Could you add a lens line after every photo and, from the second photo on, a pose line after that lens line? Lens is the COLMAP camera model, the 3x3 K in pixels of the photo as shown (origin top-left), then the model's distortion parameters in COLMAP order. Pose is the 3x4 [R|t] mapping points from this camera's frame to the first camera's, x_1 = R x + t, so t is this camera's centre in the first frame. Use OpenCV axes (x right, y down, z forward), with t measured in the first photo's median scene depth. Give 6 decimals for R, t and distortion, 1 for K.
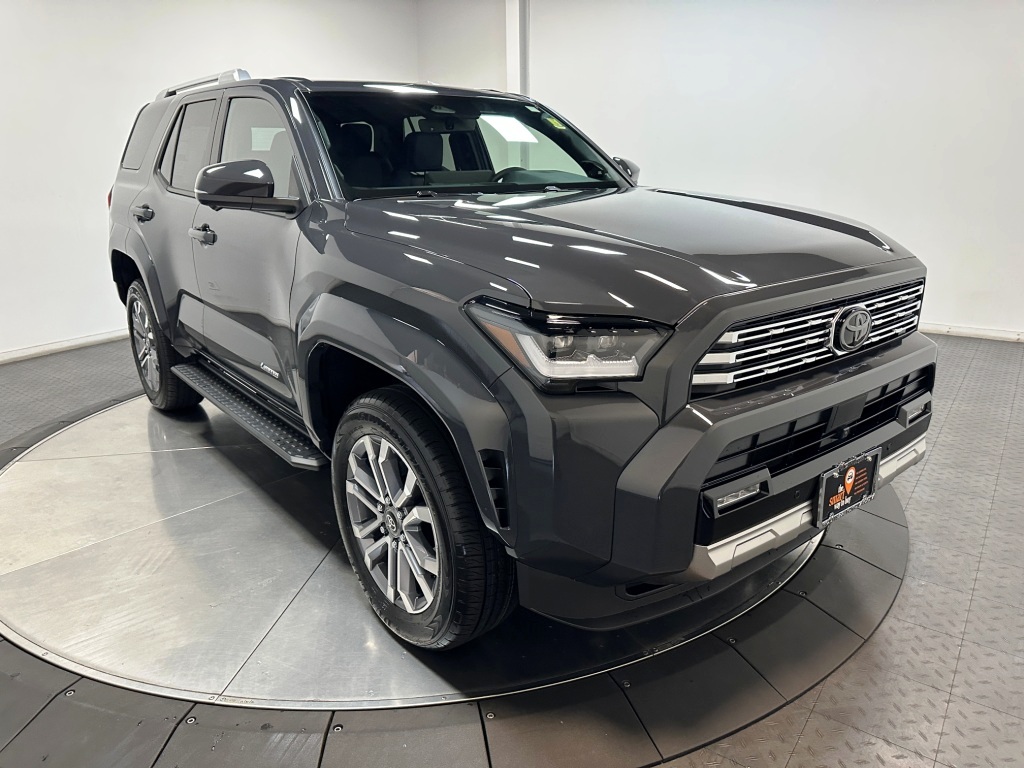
lens RADIAL K [[796.7, 0, 512.0], [0, 796.7, 384.0], [0, 0, 1]] dist [0.005530, -0.001288]
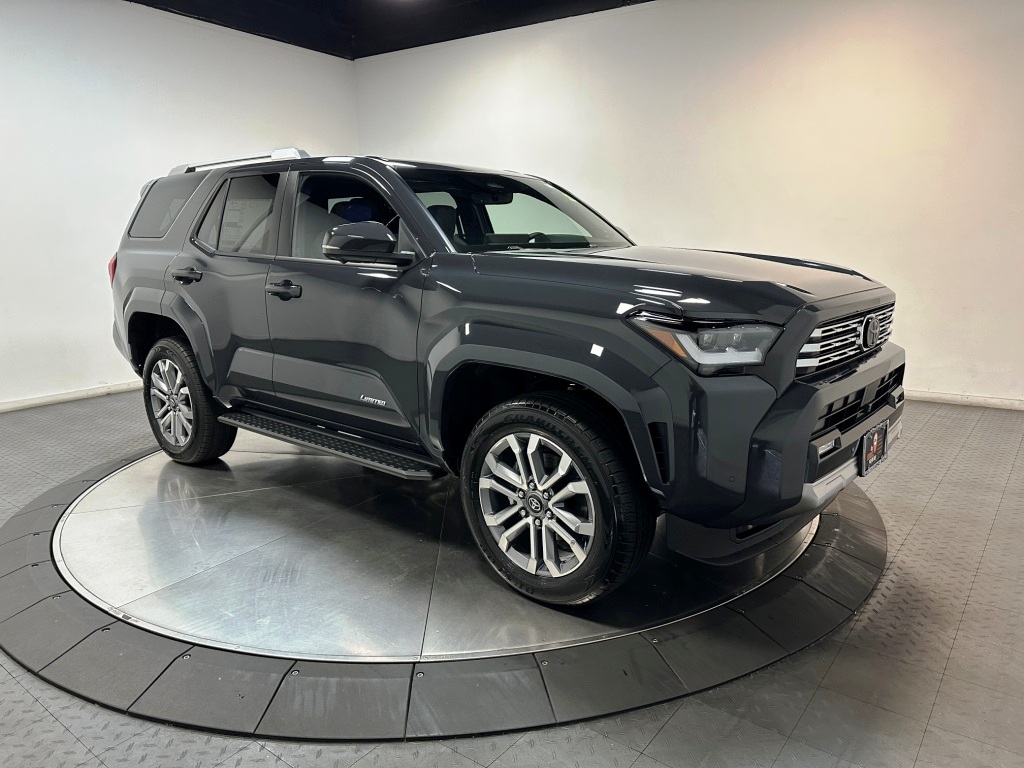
lens RADIAL K [[796.7, 0, 512.0], [0, 796.7, 384.0], [0, 0, 1]] dist [0.005530, -0.001288]
pose [[0.979340, -0.040210, 0.198182, -0.436842], [0.060253, 0.993540, -0.096162, 0.109284], [-0.193035, 0.106117, 0.975437, -0.219952]]
